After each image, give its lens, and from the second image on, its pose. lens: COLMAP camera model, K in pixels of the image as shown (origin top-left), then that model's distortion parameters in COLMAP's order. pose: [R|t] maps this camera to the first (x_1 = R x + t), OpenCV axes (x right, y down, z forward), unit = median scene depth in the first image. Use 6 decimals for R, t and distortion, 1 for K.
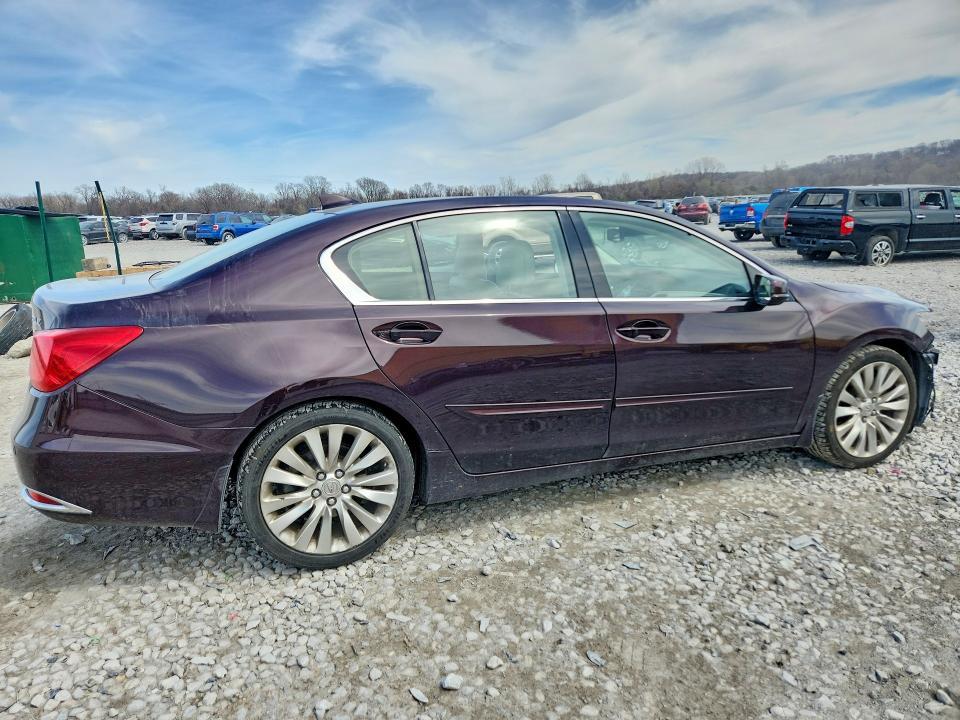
lens RADIAL K [[691.2, 0, 469.4], [0, 691.2, 360.7], [0, 0, 1]] dist [0.038781, -0.029855]
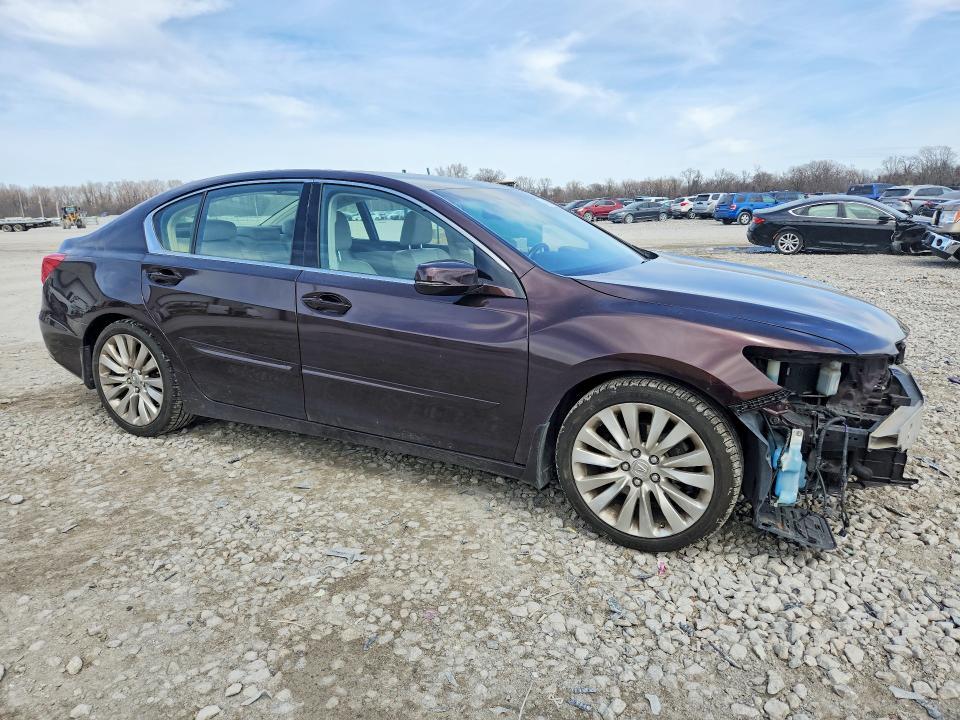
lens RADIAL K [[691.2, 0, 469.4], [0, 691.2, 360.7], [0, 0, 1]] dist [0.038781, -0.029855]
pose [[0.638940, 0.170194, -0.750193, 0.159295], [-0.151108, 0.983987, 0.094535, -0.011567], [0.754269, 0.052959, 0.654426, 0.069992]]
